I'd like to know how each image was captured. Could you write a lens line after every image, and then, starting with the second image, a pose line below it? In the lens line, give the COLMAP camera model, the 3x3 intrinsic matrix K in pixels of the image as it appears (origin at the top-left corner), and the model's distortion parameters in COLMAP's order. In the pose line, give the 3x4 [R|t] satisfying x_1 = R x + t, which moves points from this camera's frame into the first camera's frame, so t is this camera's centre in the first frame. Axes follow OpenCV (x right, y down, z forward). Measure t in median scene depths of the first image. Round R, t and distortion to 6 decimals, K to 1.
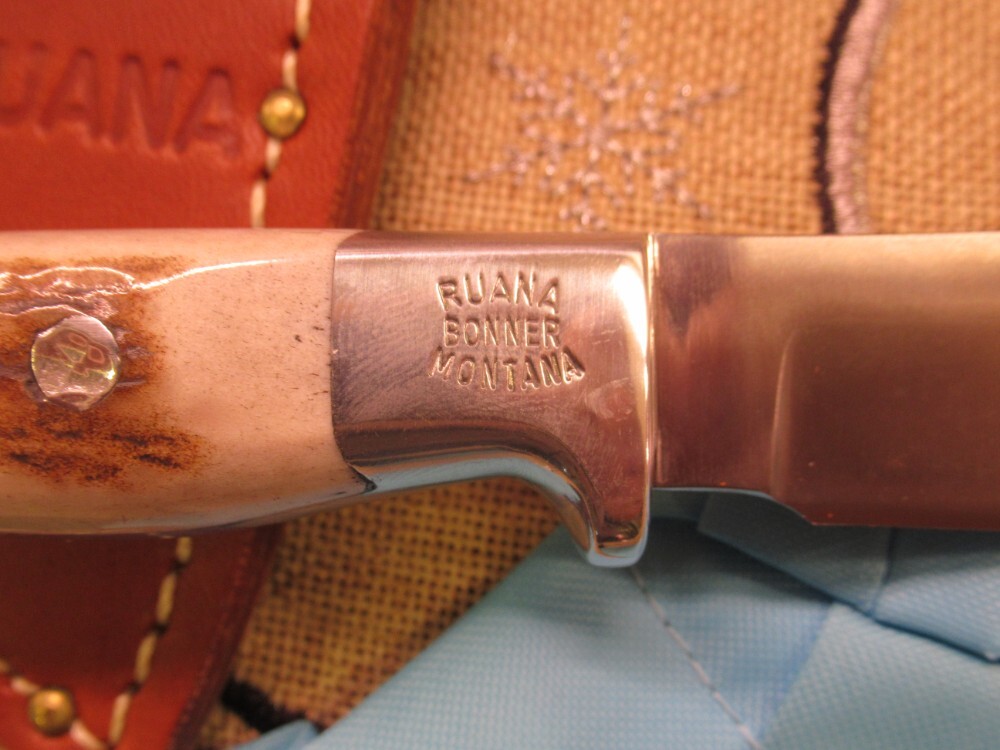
lens RADIAL K [[992.4, 0, 537.8], [0, 992.4, 371.5], [0, 0, 1]] dist [-0.031828, 0.000000]
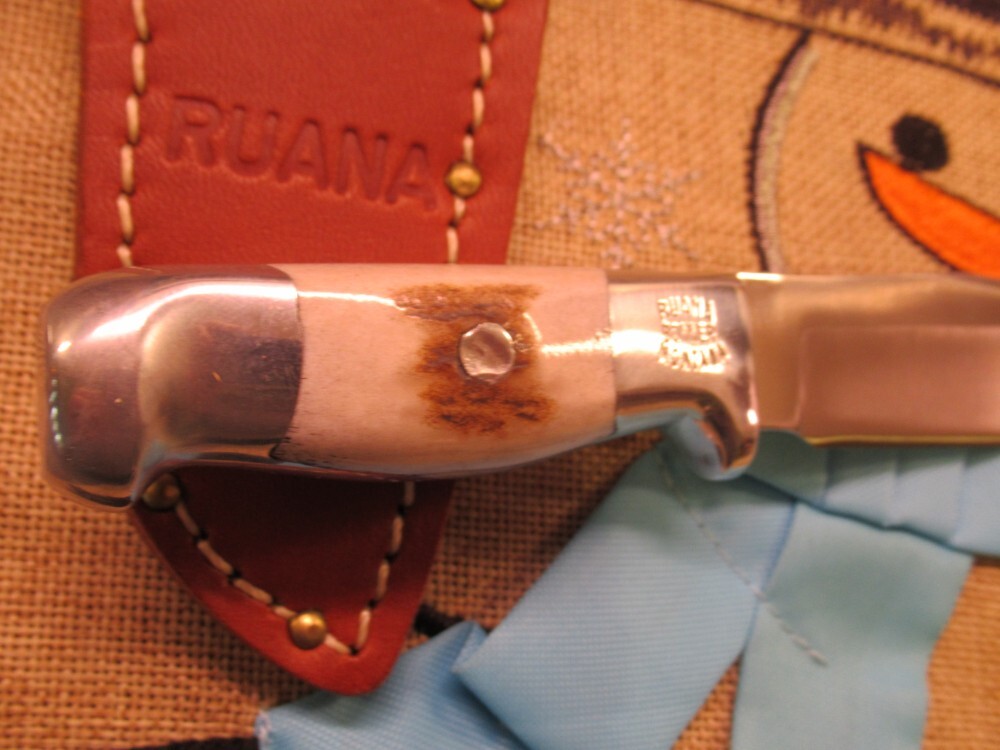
lens RADIAL K [[992.4, 0, 503.0], [0, 992.4, 369.3], [0, 0, 1]] dist [-0.031828, 0.000000]
pose [[0.924862, -0.016526, 0.379944, -0.691939], [0.022607, 0.999678, -0.011548, 0.022824], [-0.379630, 0.019270, 0.924938, -0.288754]]
